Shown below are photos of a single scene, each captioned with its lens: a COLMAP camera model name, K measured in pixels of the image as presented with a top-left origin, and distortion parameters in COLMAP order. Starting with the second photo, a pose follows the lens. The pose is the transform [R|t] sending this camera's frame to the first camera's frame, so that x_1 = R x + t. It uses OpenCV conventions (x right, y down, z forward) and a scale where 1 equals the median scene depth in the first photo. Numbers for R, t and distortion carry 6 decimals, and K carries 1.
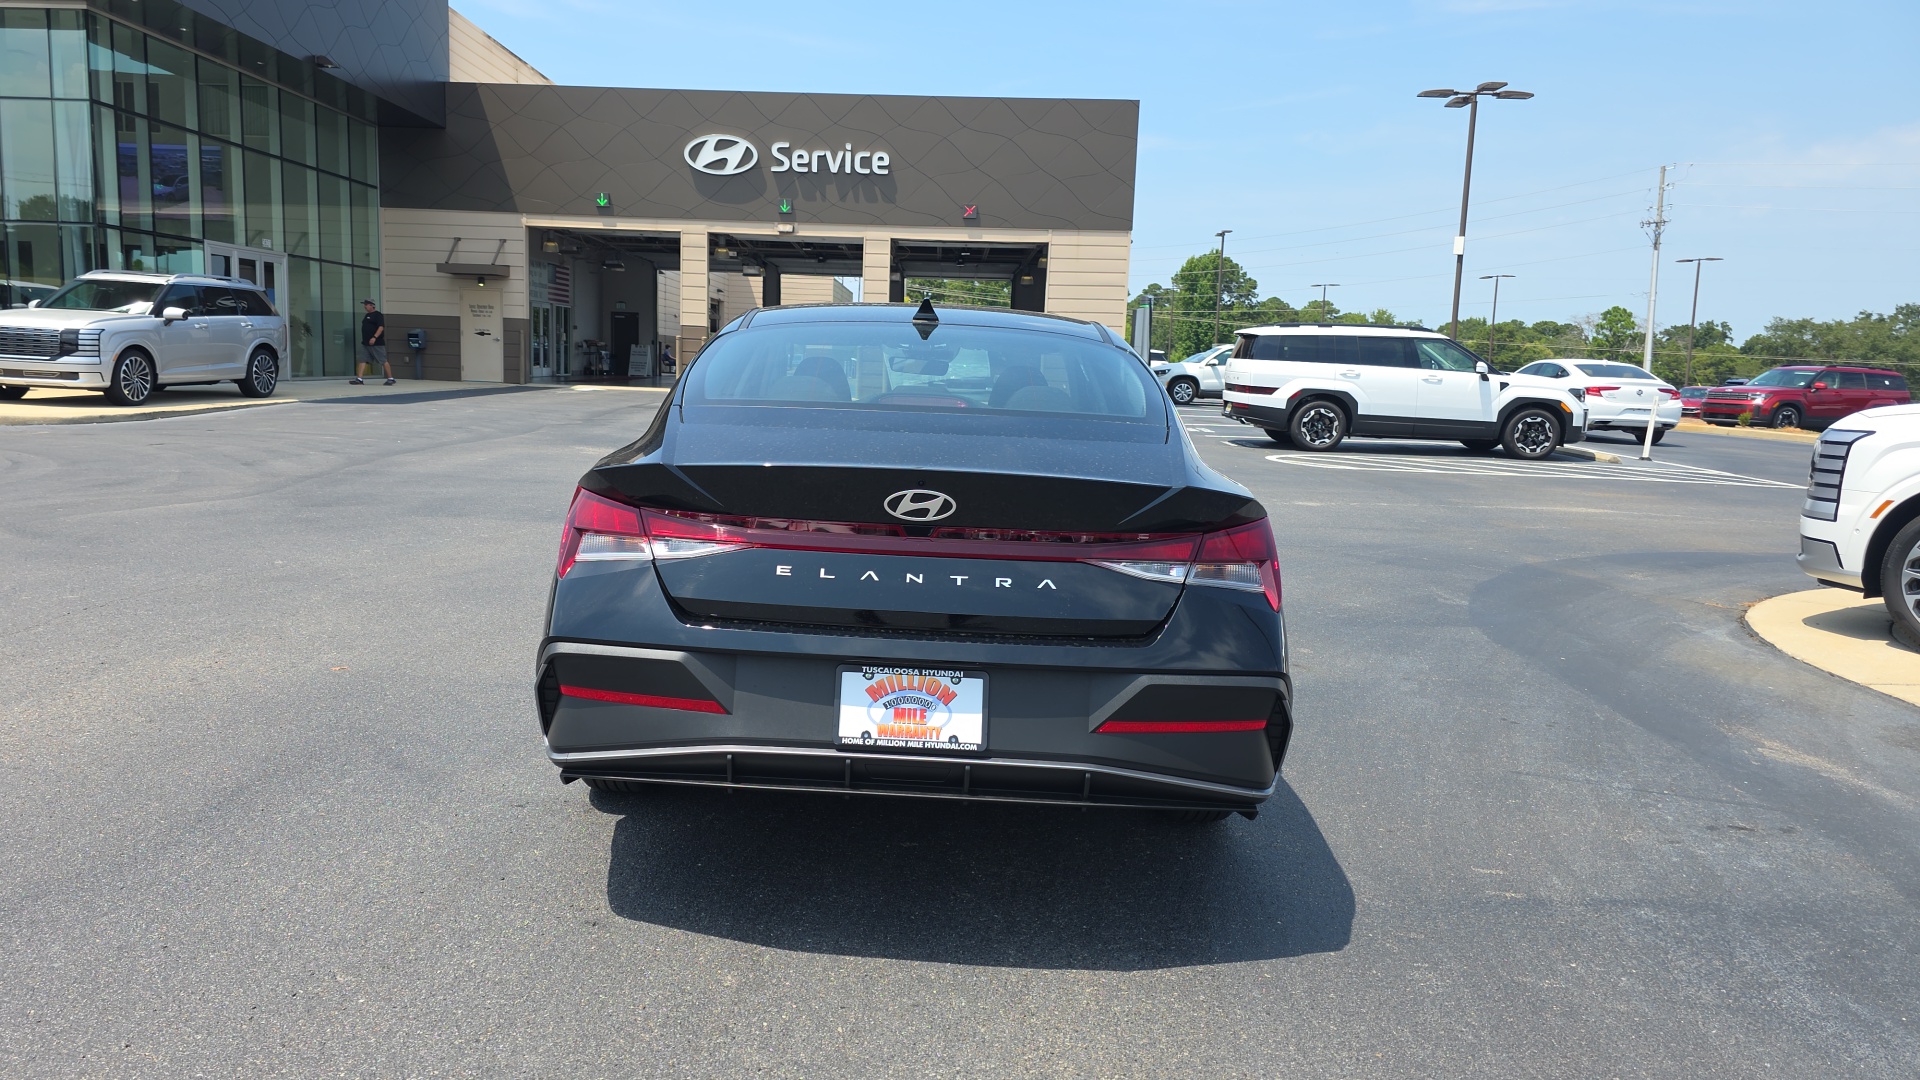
lens RADIAL K [[1324.1, 0, 911.7], [0, 1324.1, 537.5], [0, 0, 1]] dist [0.046926, -0.050956]
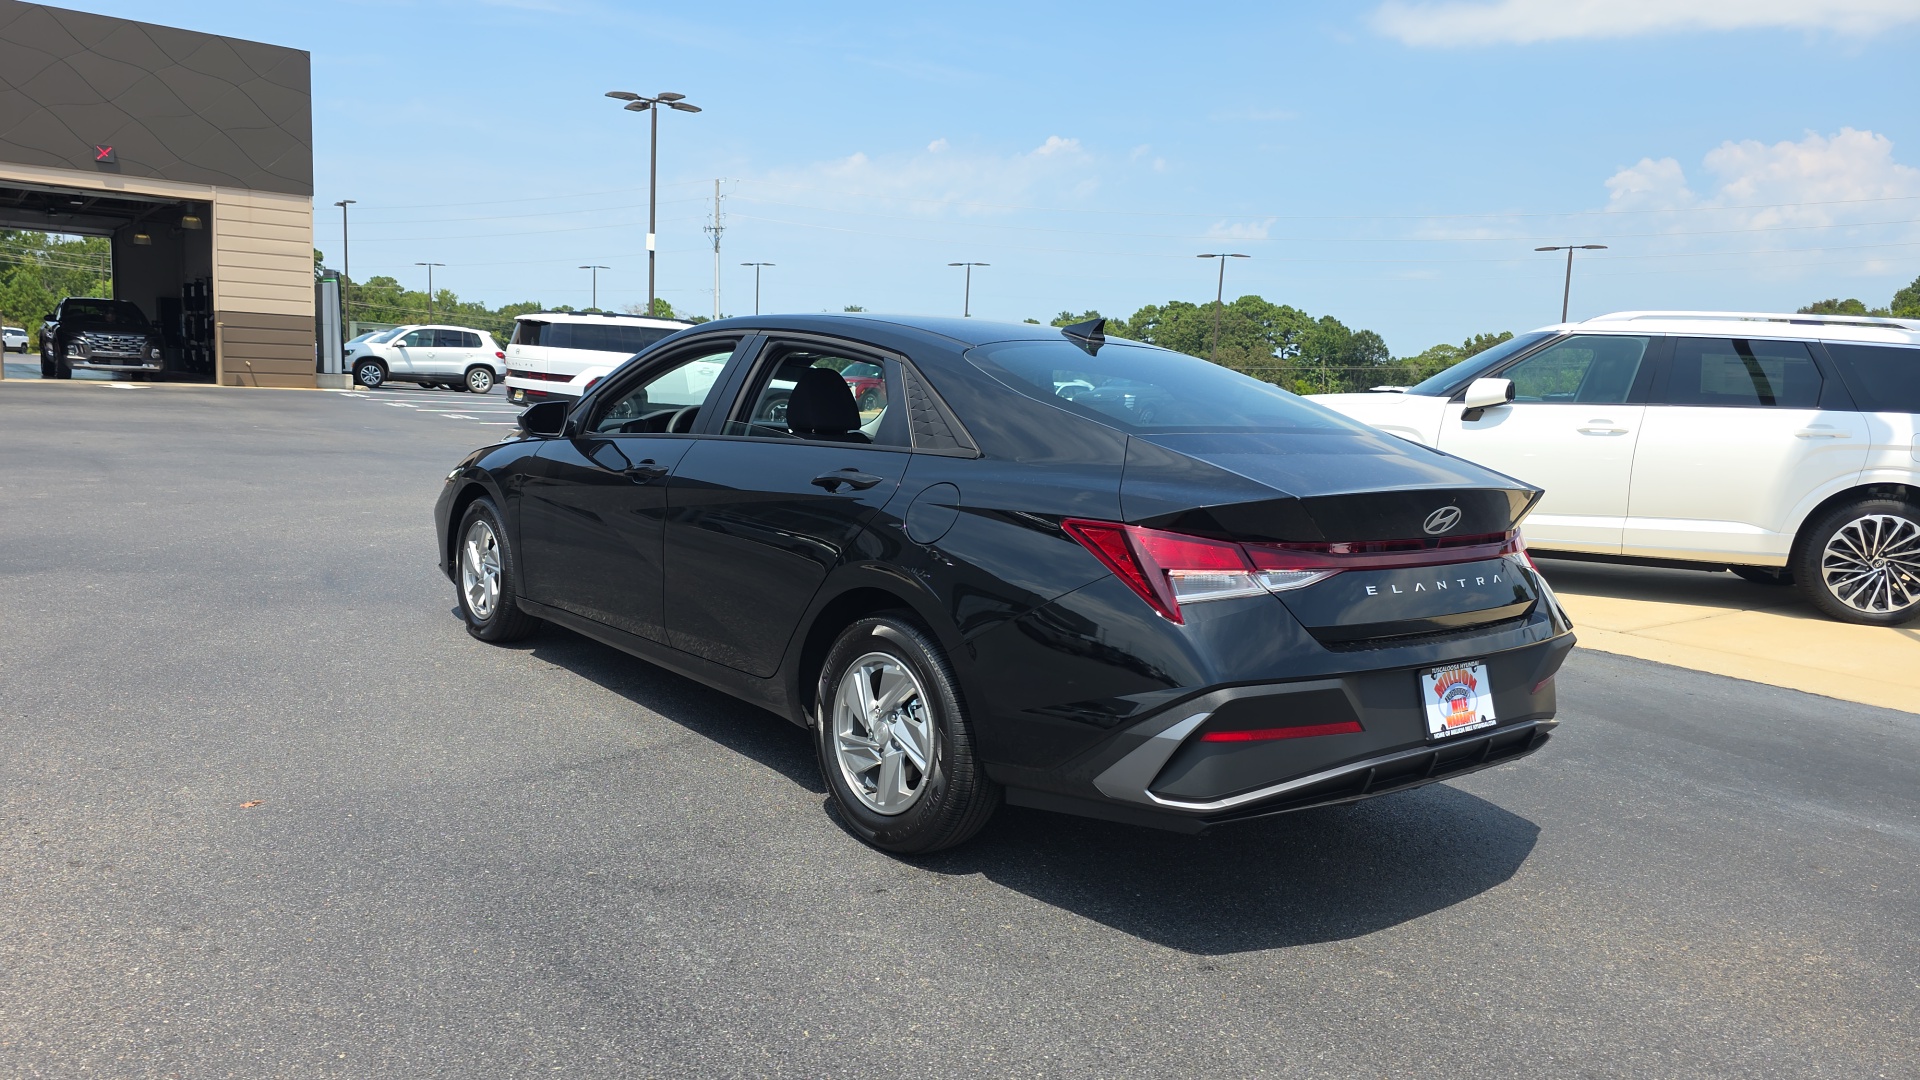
lens RADIAL K [[1283.8, 0, 929.1], [0, 1283.8, 584.2], [0, 0, 1]] dist [0.022992, -0.005312]
pose [[0.761167, -0.100050, 0.640792, -0.110281], [0.064408, 0.994806, 0.078817, -0.009144], [-0.645350, -0.018721, 0.763658, 0.046204]]
